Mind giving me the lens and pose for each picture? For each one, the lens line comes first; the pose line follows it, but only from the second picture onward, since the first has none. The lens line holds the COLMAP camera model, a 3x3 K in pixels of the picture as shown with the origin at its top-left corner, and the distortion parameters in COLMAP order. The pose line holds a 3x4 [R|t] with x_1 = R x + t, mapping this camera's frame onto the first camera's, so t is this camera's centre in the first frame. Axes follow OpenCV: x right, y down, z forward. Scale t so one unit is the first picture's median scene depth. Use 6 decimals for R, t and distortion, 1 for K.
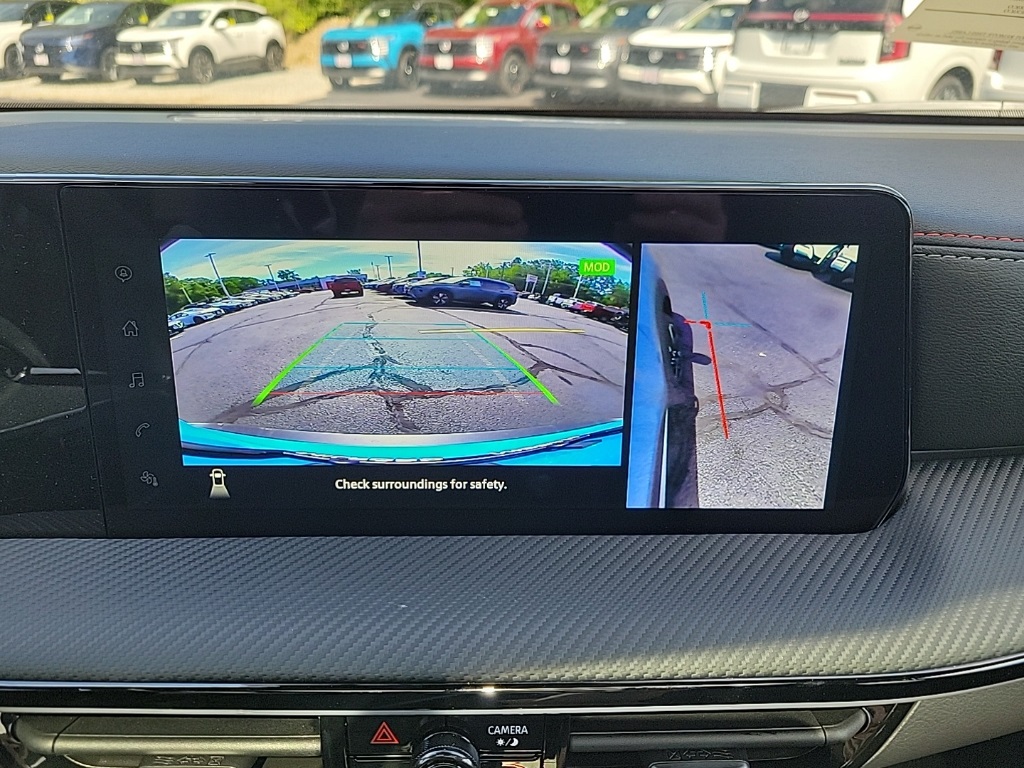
lens RADIAL K [[775.5, 0, 505.9], [0, 775.5, 390.5], [0, 0, 1]] dist [0.032779, -0.022279]
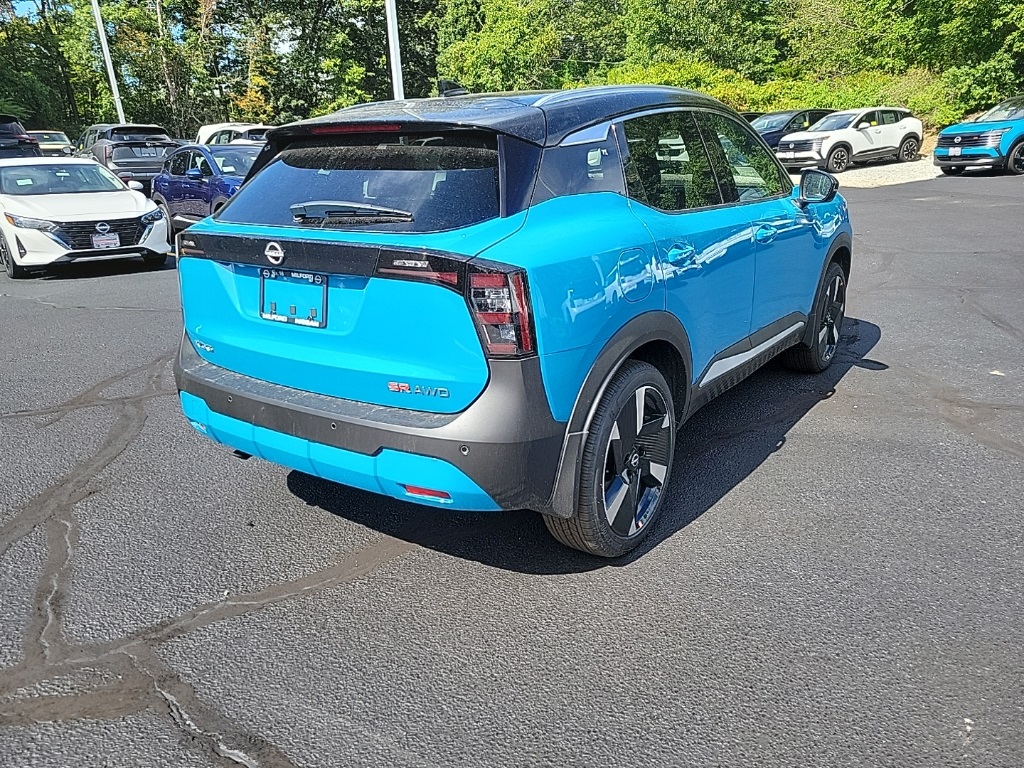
lens RADIAL K [[775.5, 0, 498.8], [0, 775.5, 383.1], [0, 0, 1]] dist [0.032779, -0.022279]
pose [[0.698893, 0.179606, -0.692308, 0.204545], [-0.252261, 0.967652, -0.003622, 0.096980], [0.669263, 0.177174, 0.721593, -0.258932]]
